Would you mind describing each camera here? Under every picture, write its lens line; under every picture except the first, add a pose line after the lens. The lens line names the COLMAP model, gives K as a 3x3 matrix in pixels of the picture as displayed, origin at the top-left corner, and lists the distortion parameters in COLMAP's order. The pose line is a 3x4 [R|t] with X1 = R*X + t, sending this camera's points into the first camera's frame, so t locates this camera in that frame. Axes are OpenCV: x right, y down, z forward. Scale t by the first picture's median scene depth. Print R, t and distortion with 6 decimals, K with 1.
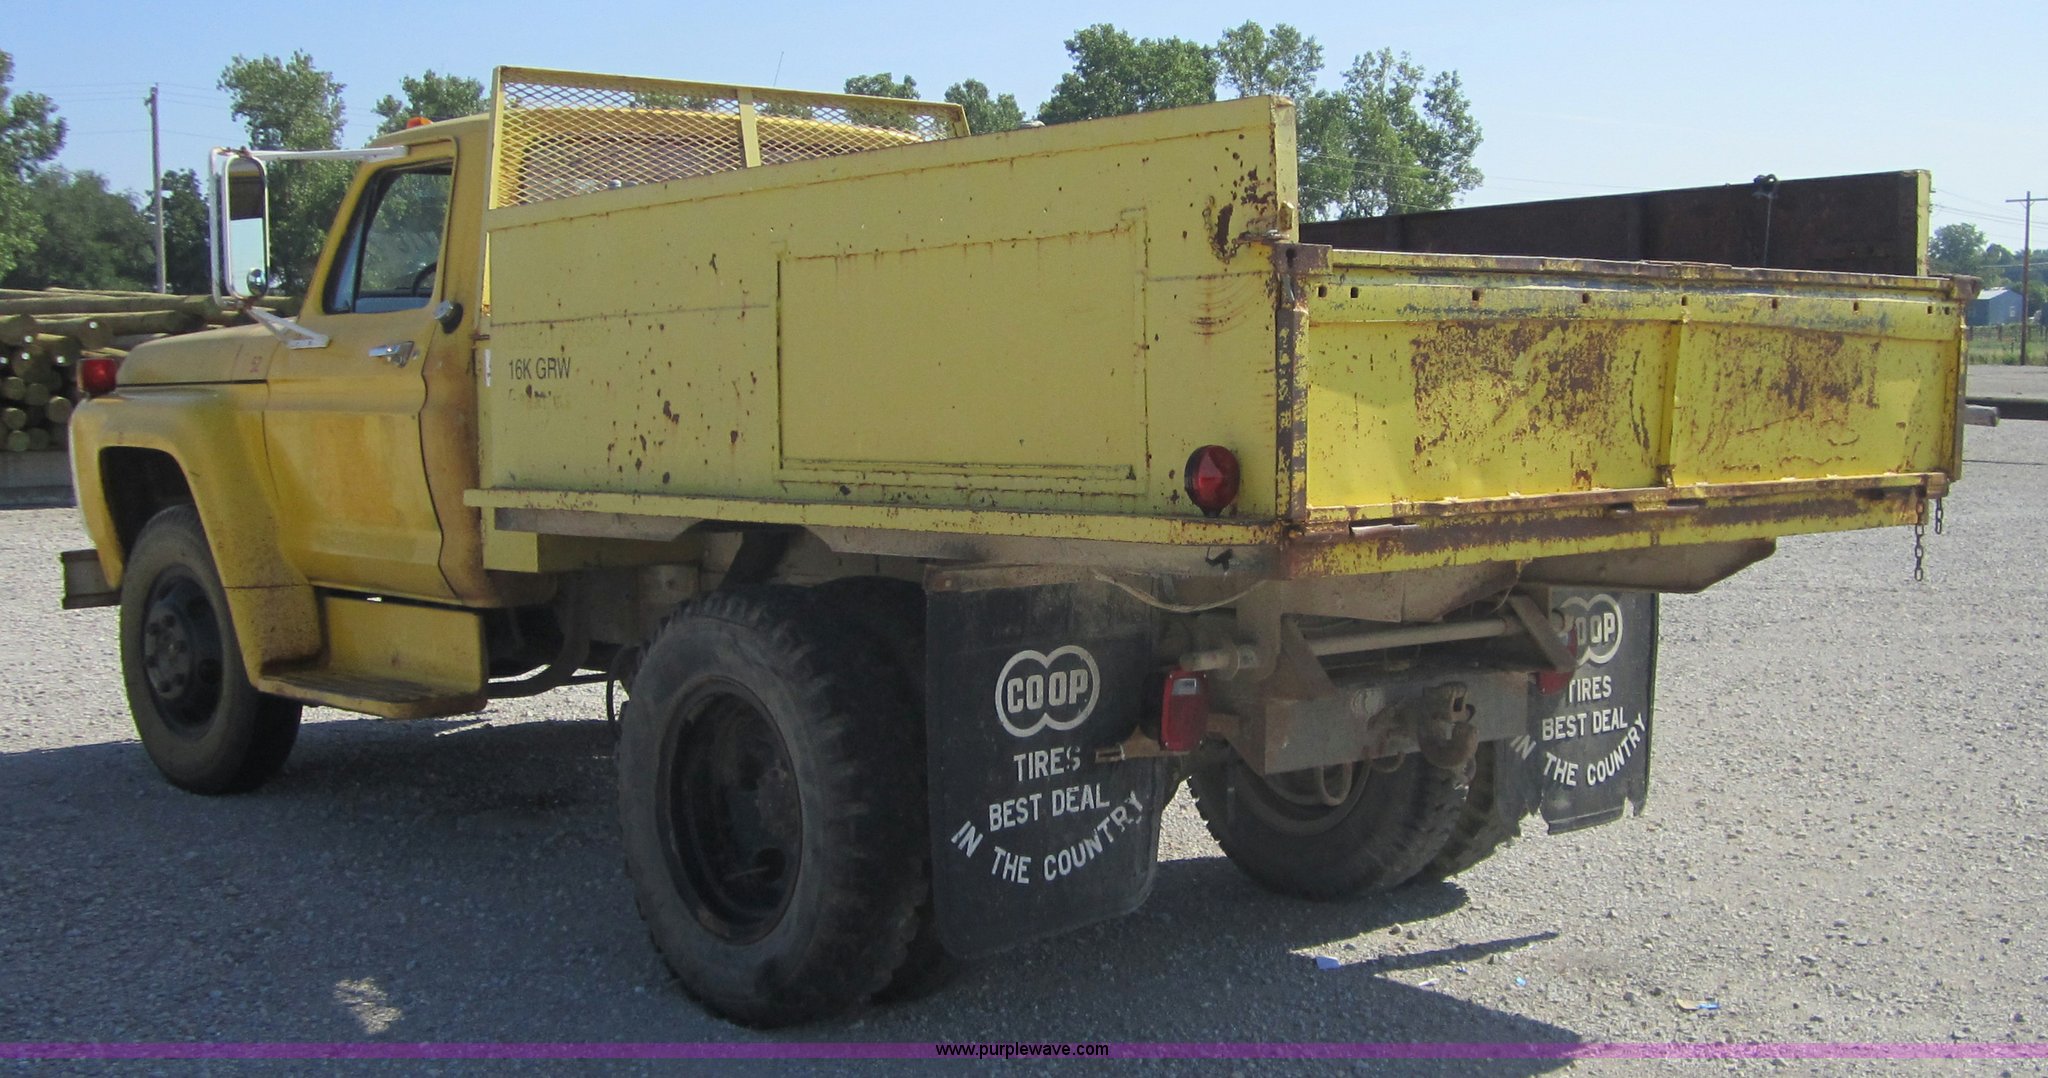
lens RADIAL K [[2371.8, 0, 1021.9], [0, 2371.8, 557.9], [0, 0, 1]] dist [-0.028291, 0.000000]
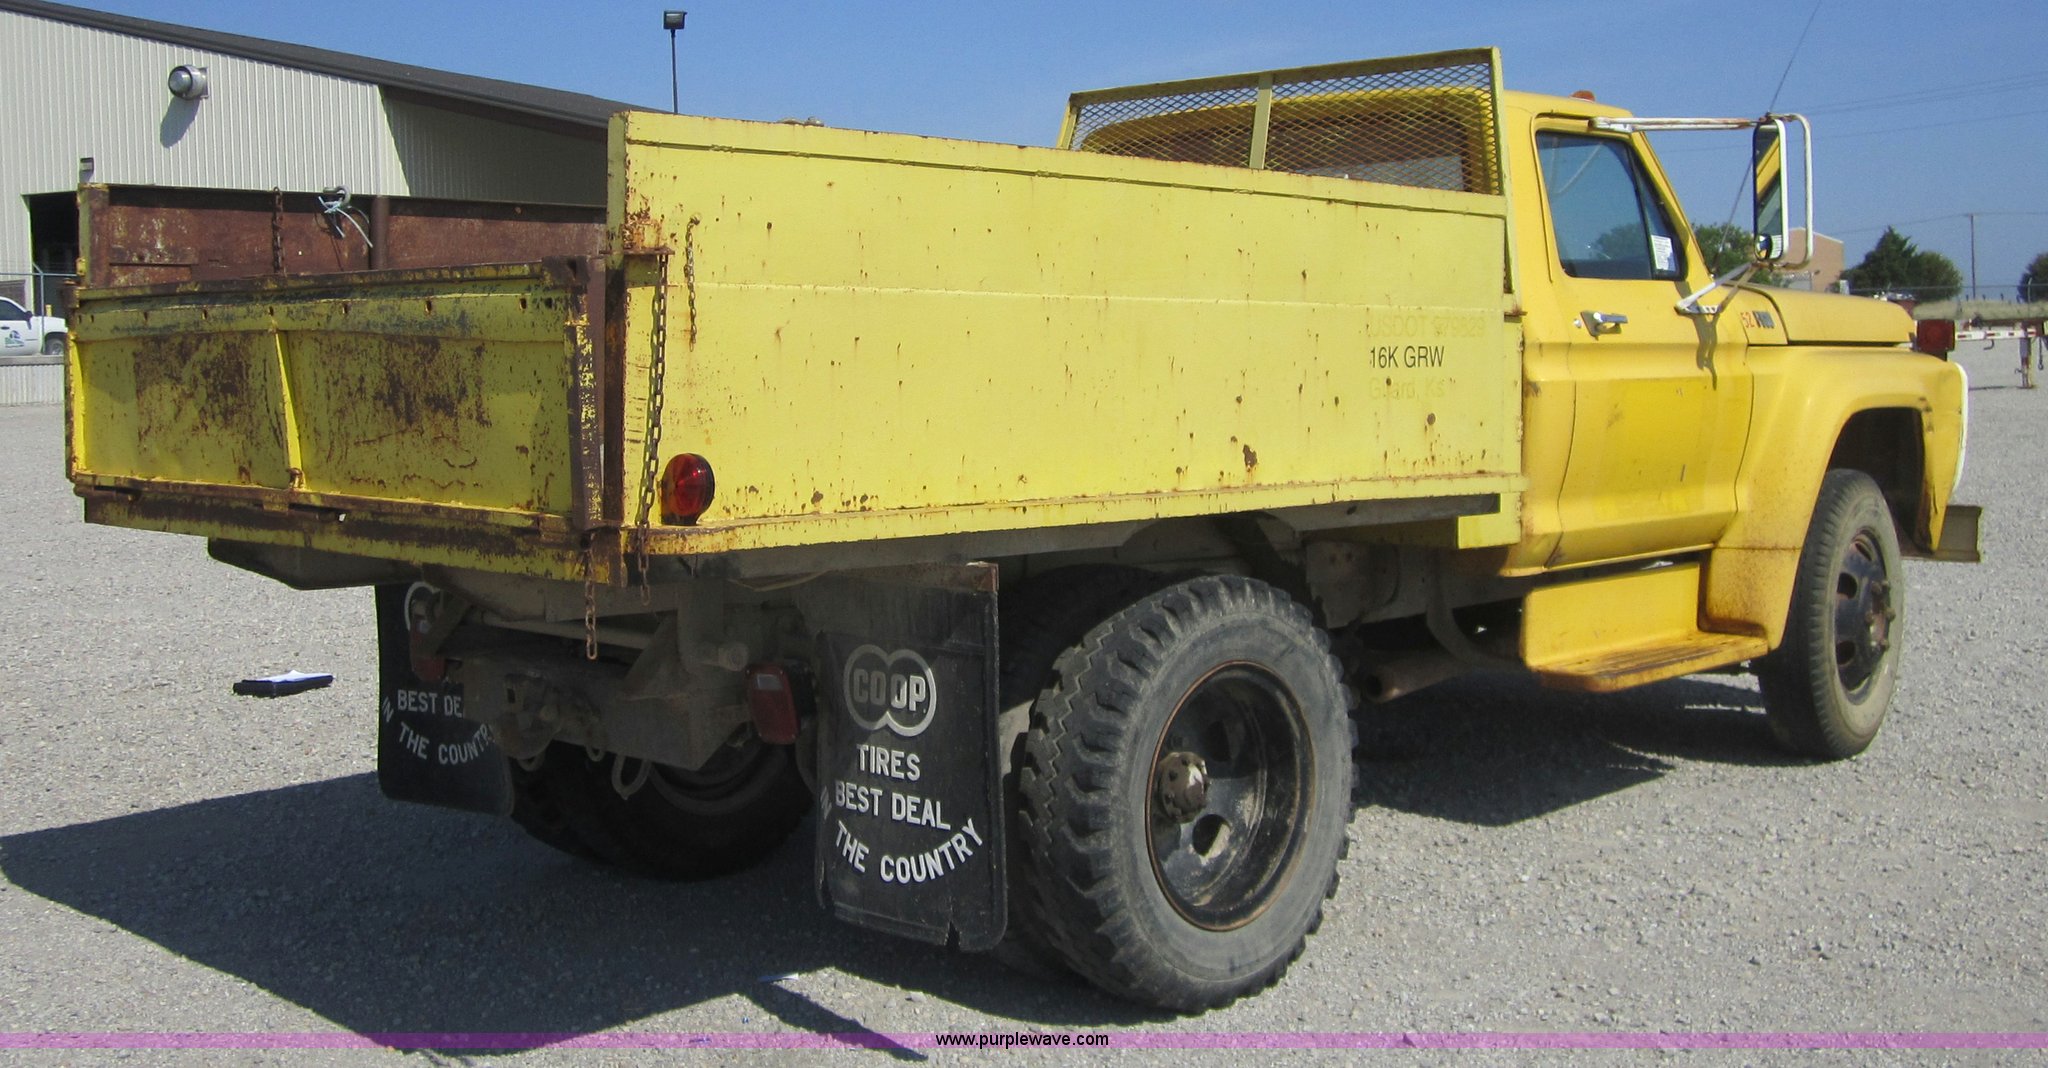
lens RADIAL K [[2296.3, 0, 1023.8], [0, 2296.3, 513.6], [0, 0, 1]] dist [-0.024054, 0.000000]
pose [[0.066468, 0.080517, -0.994535, 1.220661], [-0.065674, 0.994930, 0.076160, -0.110847], [0.995625, 0.060253, 0.071419, 1.181032]]
